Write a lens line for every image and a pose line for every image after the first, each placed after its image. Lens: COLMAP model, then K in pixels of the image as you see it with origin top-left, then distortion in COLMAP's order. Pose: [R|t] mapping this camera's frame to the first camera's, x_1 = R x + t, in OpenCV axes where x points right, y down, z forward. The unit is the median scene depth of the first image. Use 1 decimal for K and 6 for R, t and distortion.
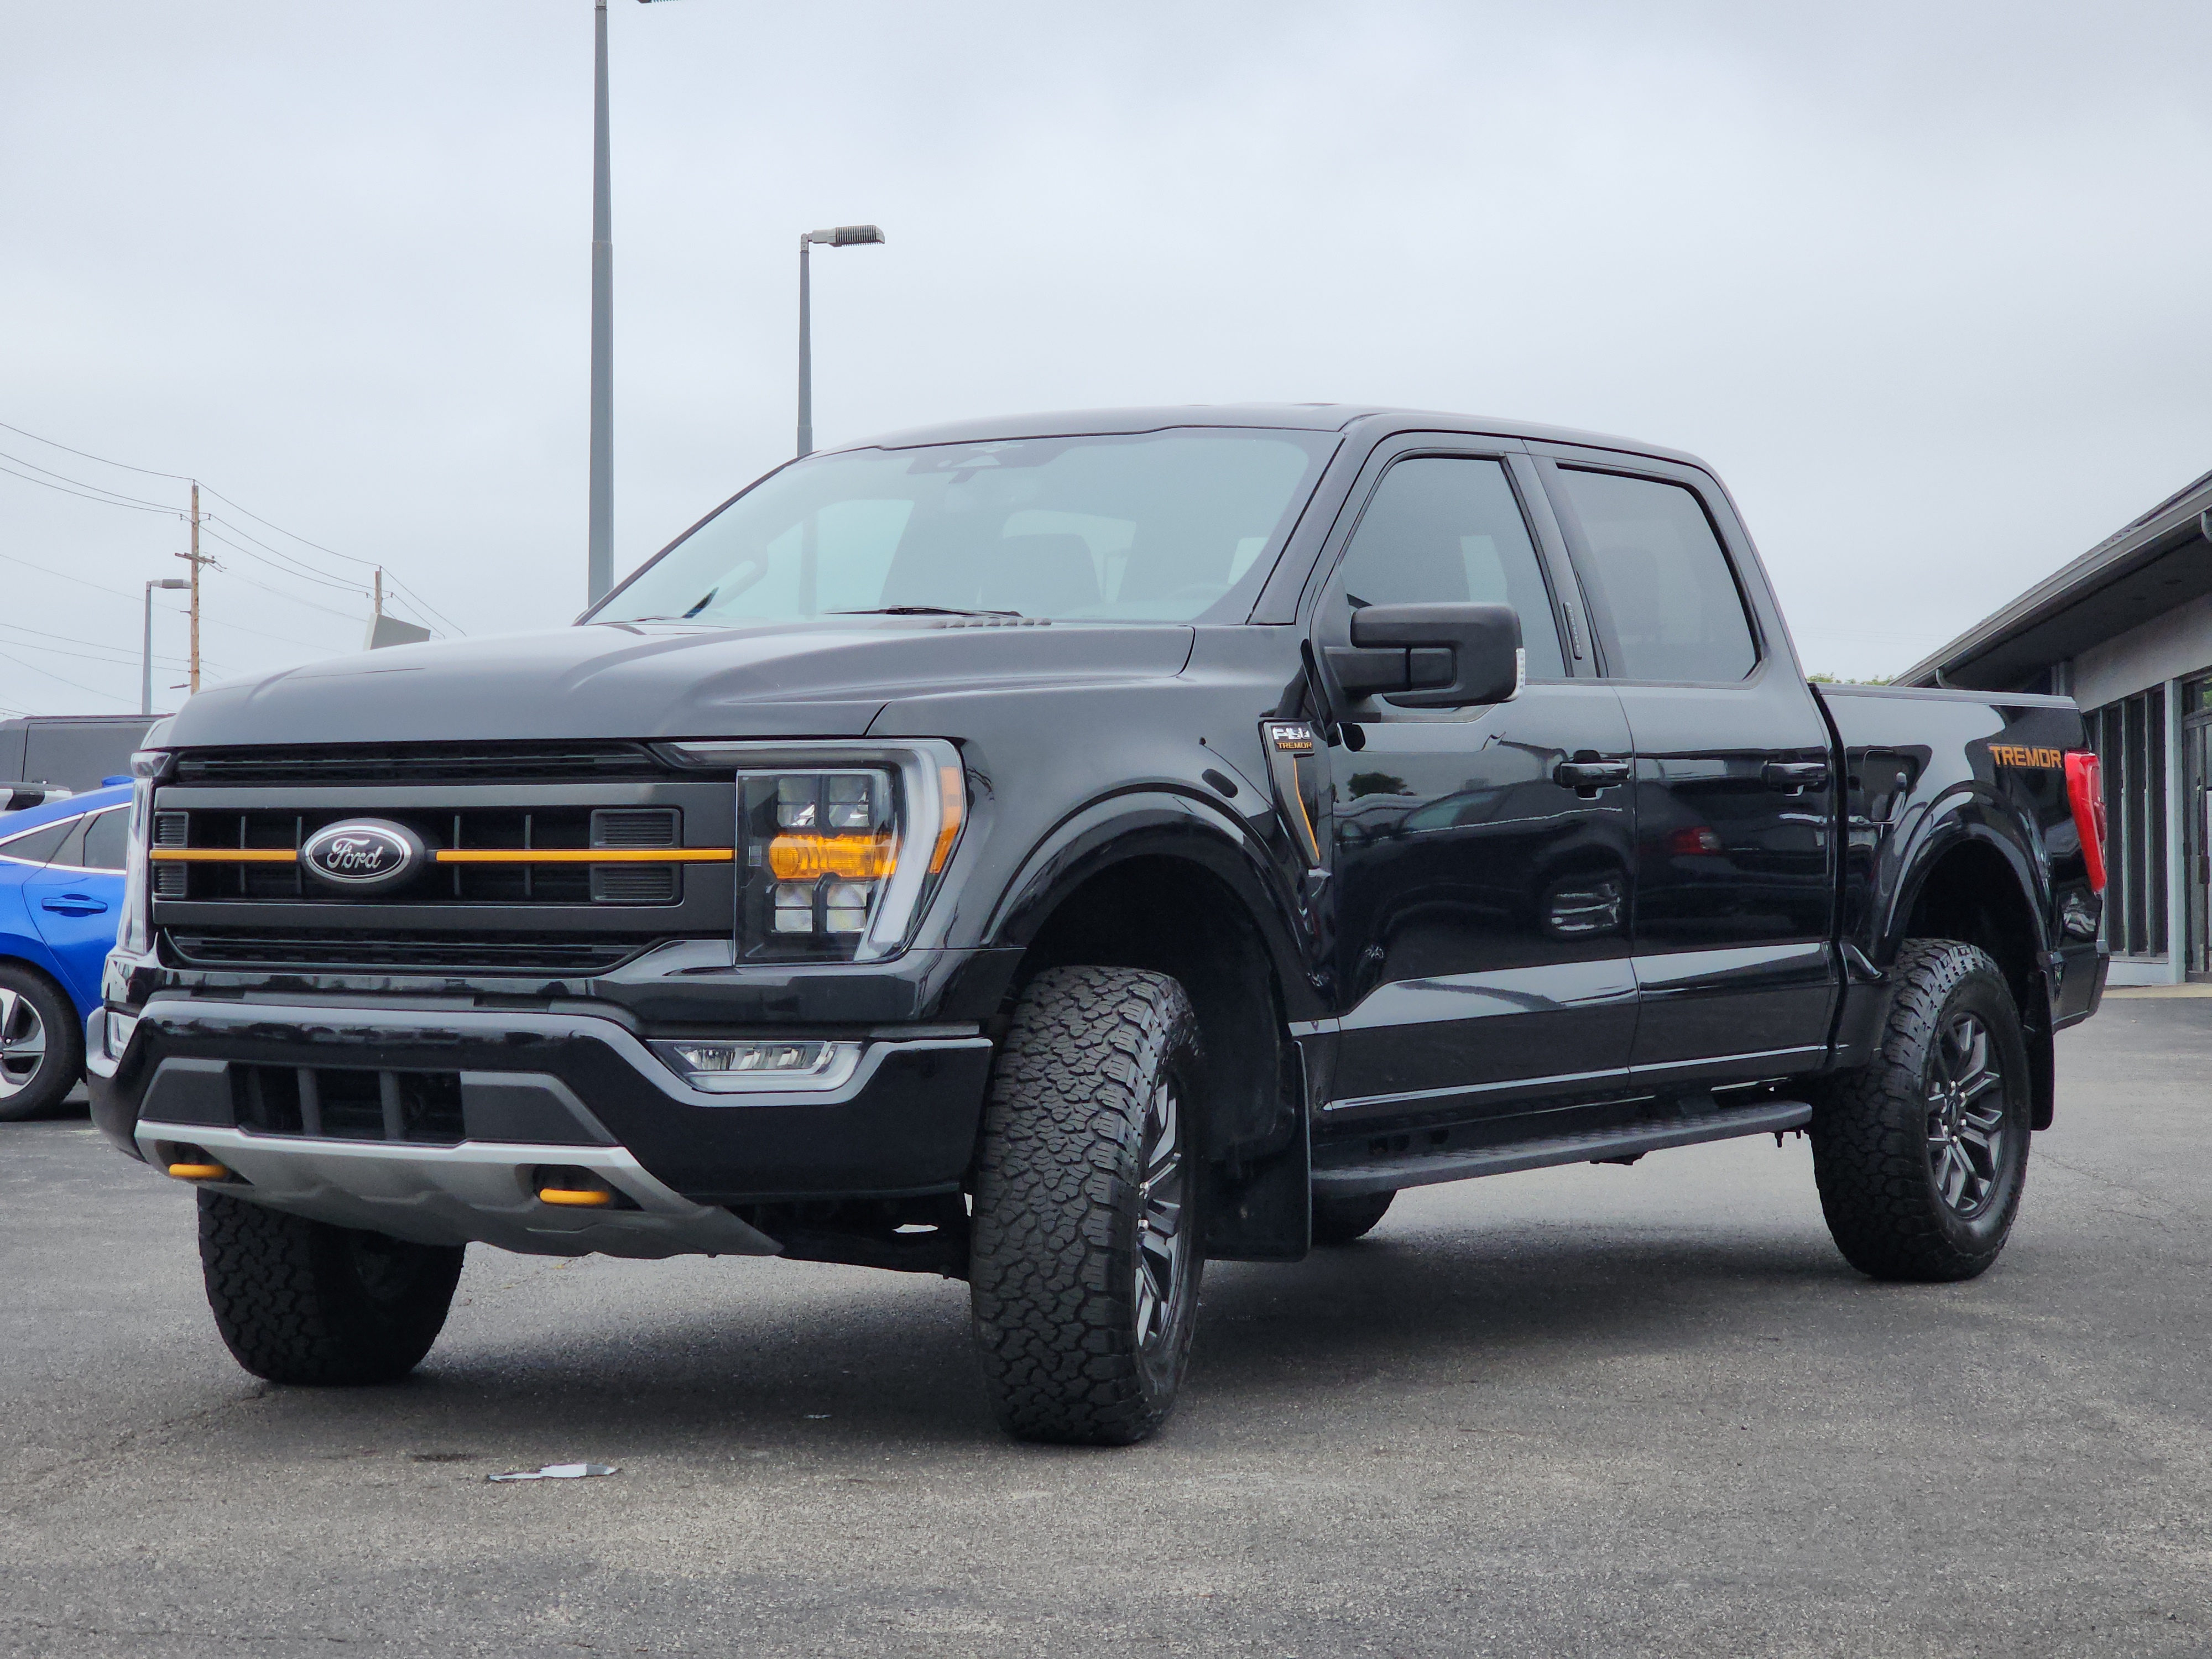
lens RADIAL K [[4443.5, 0, 1102.5], [0, 4443.5, 829.6], [0, 0, 1]] dist [-0.090725, 0.000000]
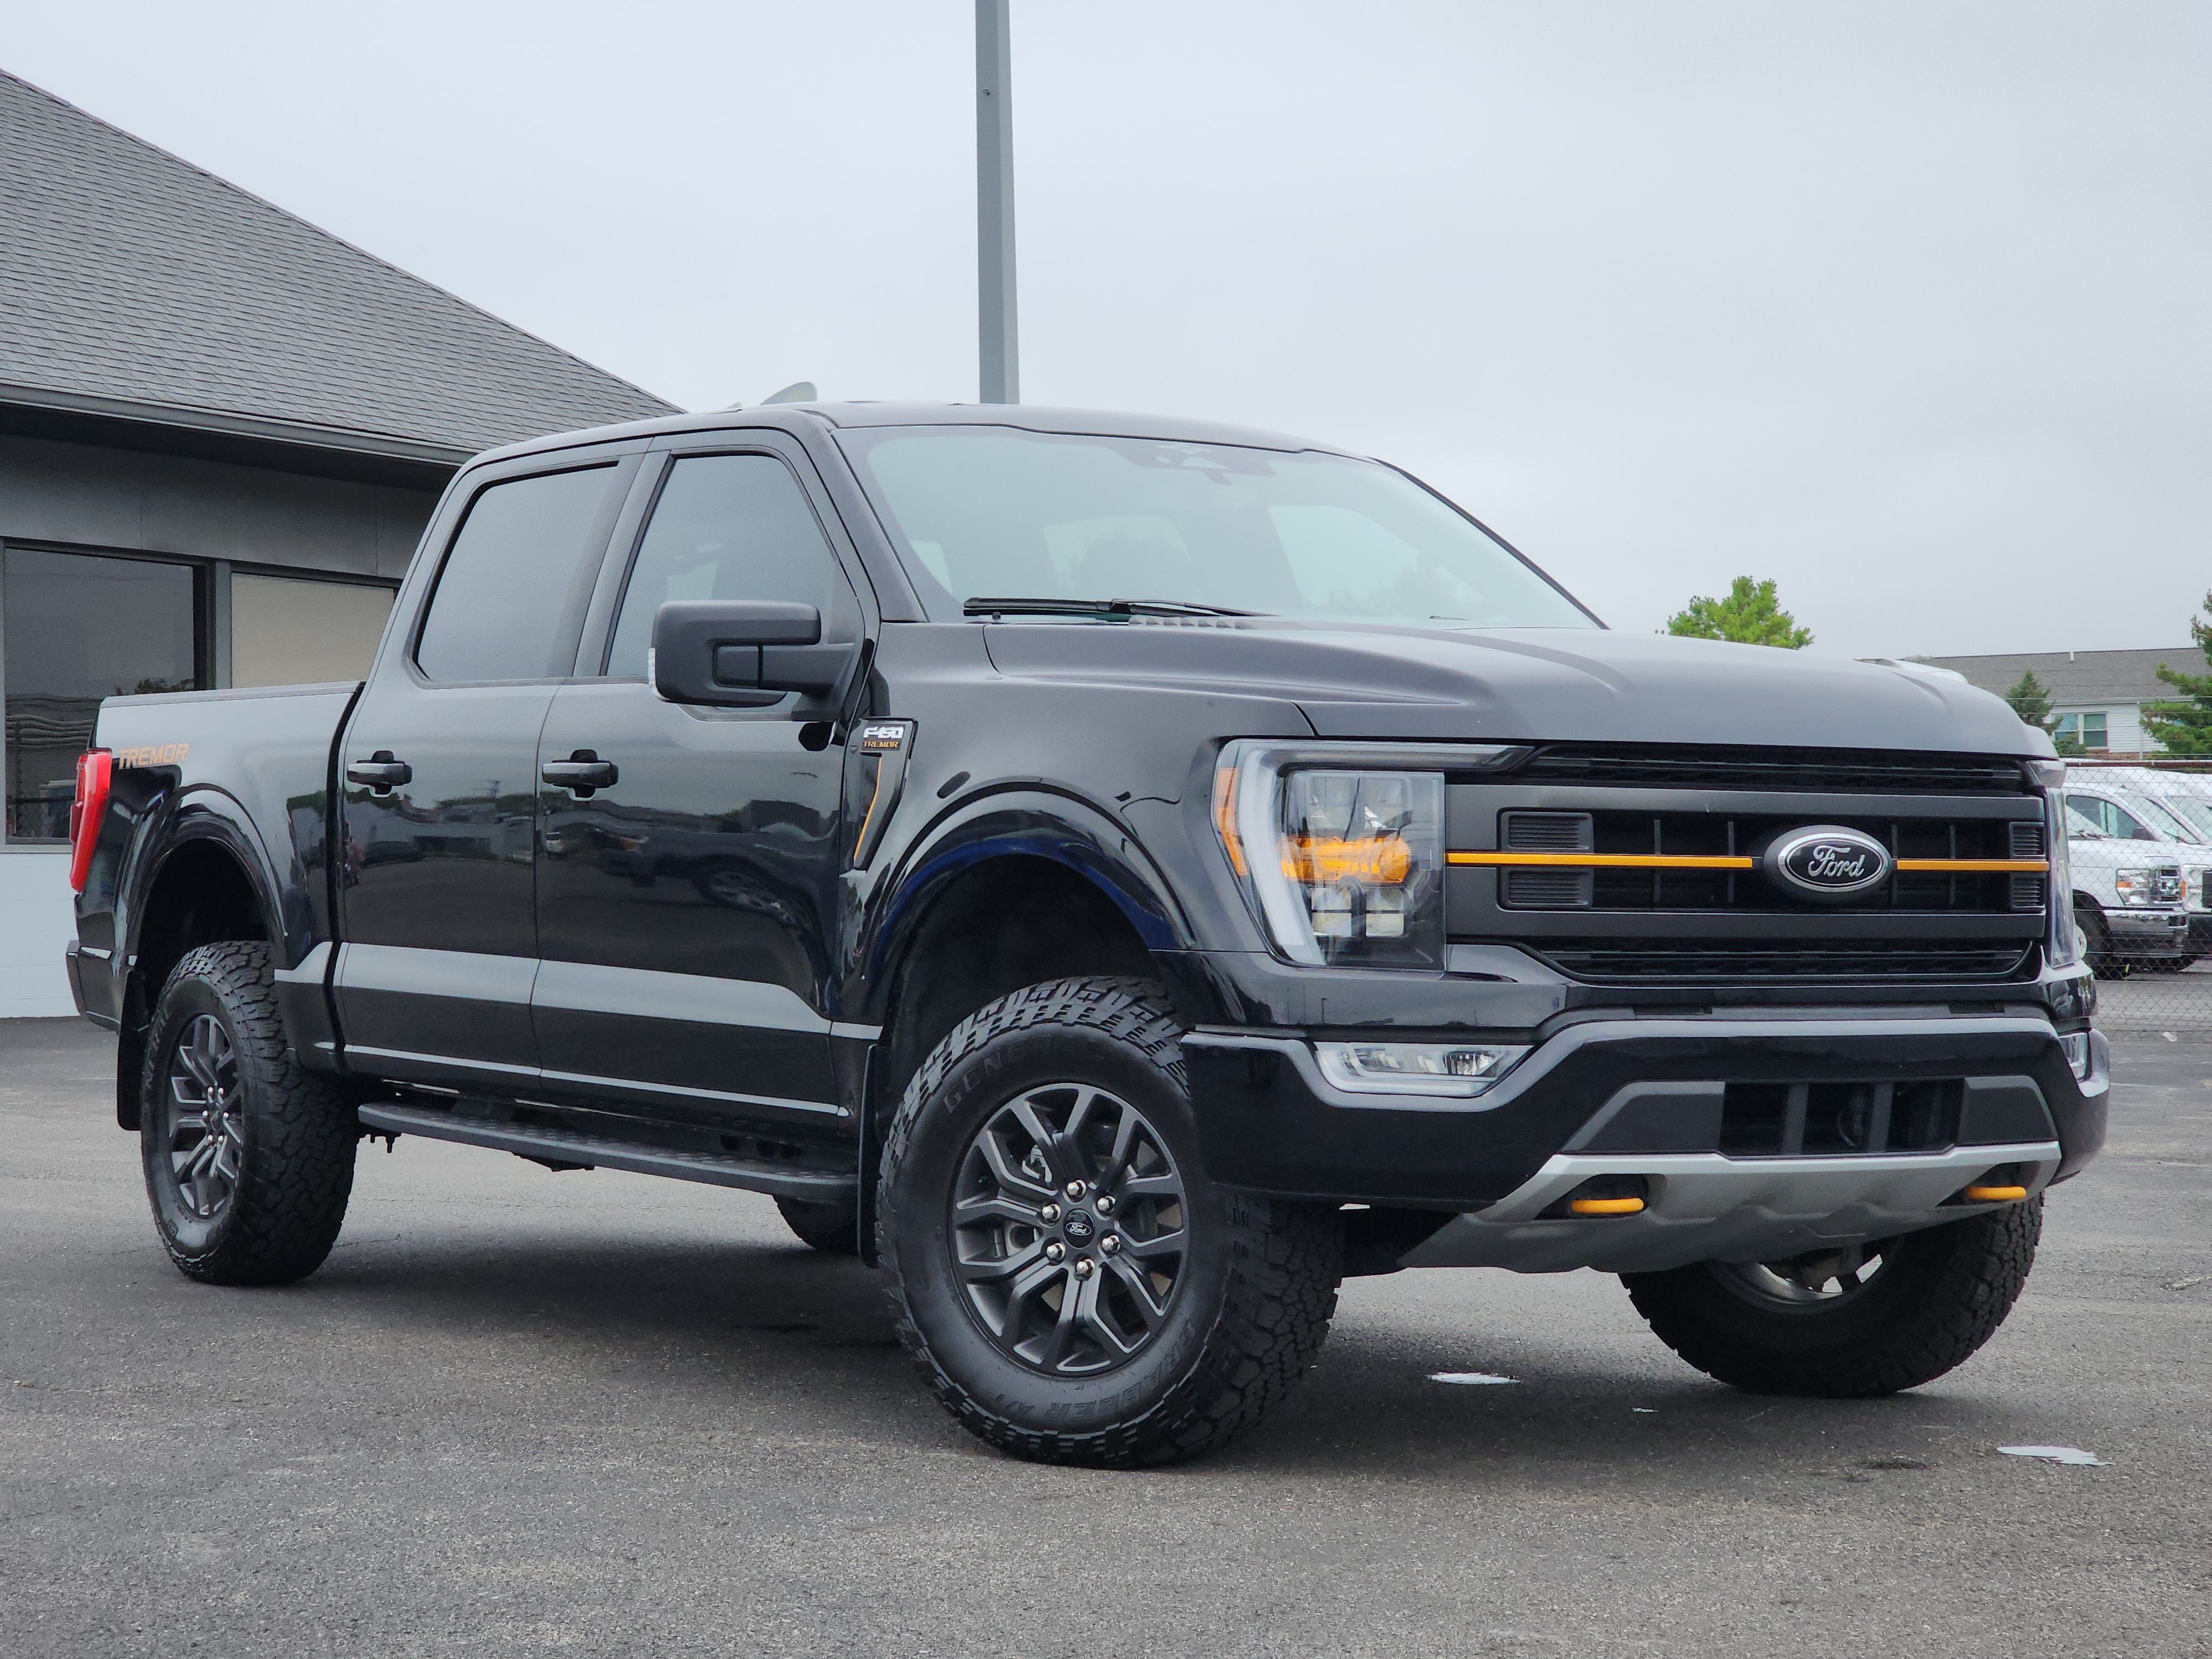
lens RADIAL K [[4443.5, 0, 1098.8], [0, 4443.5, 833.6], [0, 0, 1]] dist [-0.090725, 0.000000]
pose [[0.379713, 0.011321, 0.925035, -1.141739], [-0.014626, 0.999874, -0.006233, 0.007783], [-0.924989, -0.011162, 0.379830, 0.785982]]
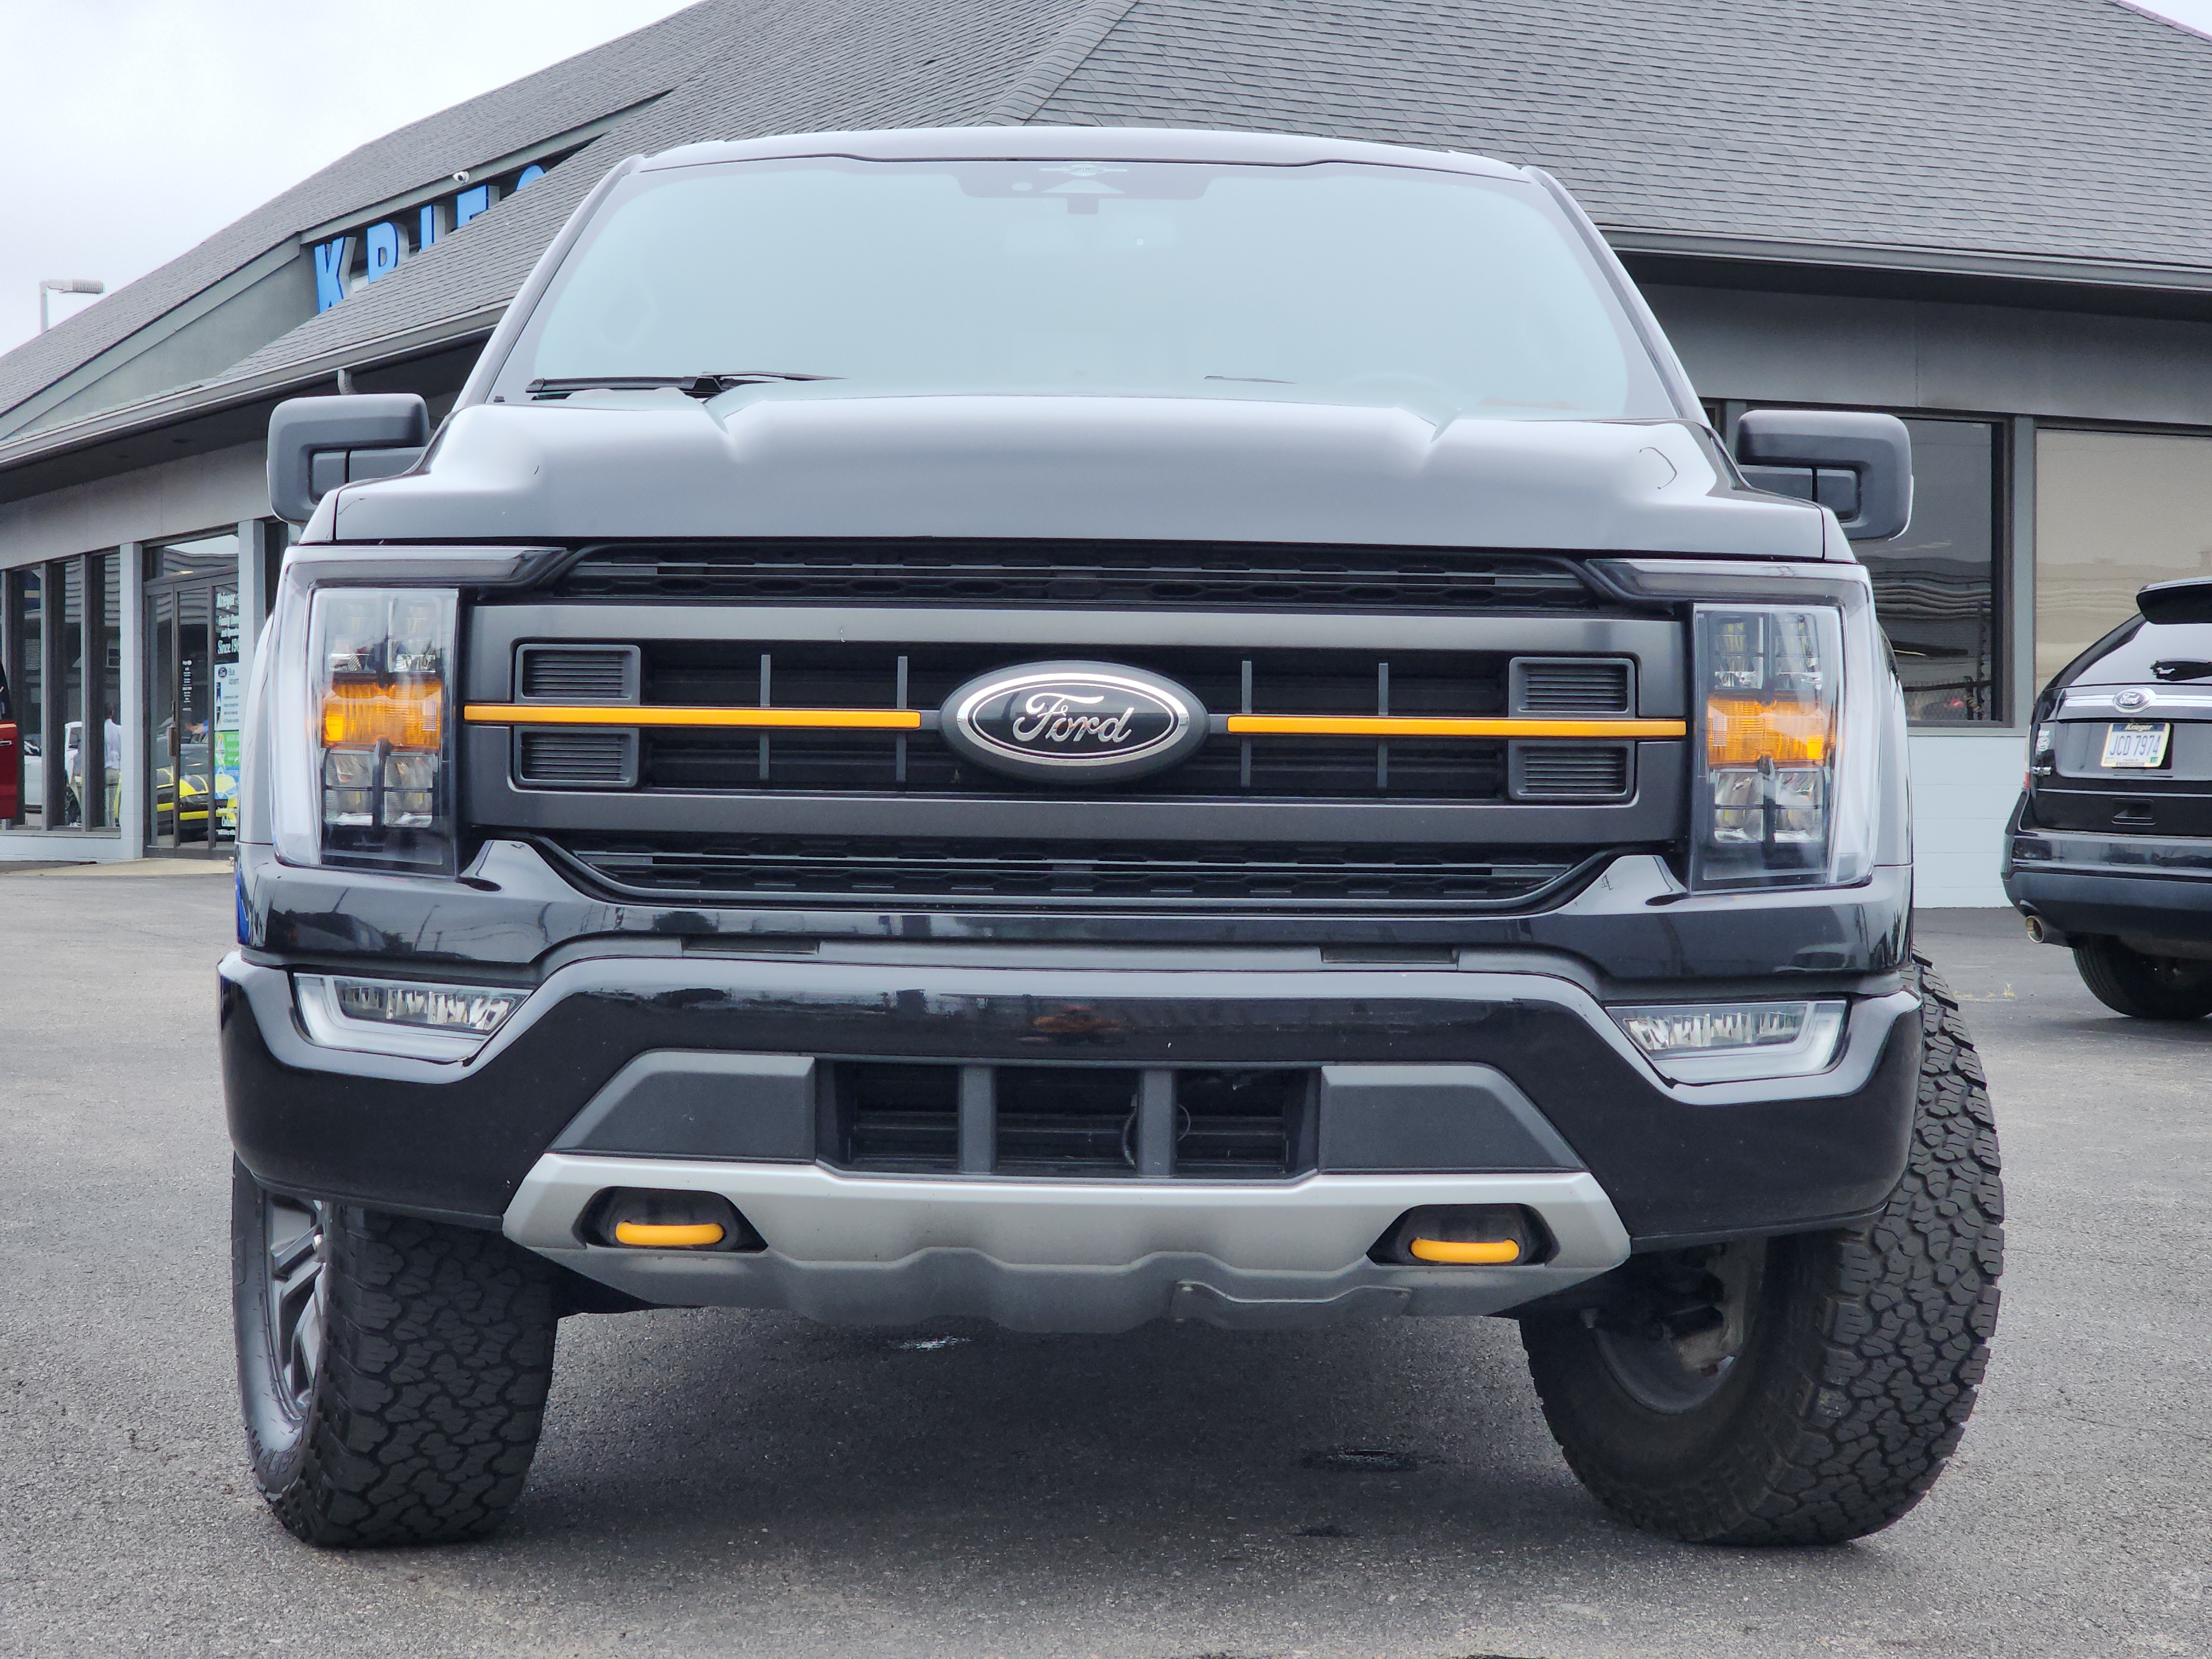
lens RADIAL K [[4443.5, 0, 1108.8], [0, 4443.5, 828.3], [0, 0, 1]] dist [-0.090725, 0.000000]
pose [[0.831340, -0.002208, 0.555760, -0.515901], [-0.014508, 0.999565, 0.025674, 0.004759], [-0.555575, -0.029406, 0.830946, 0.481502]]
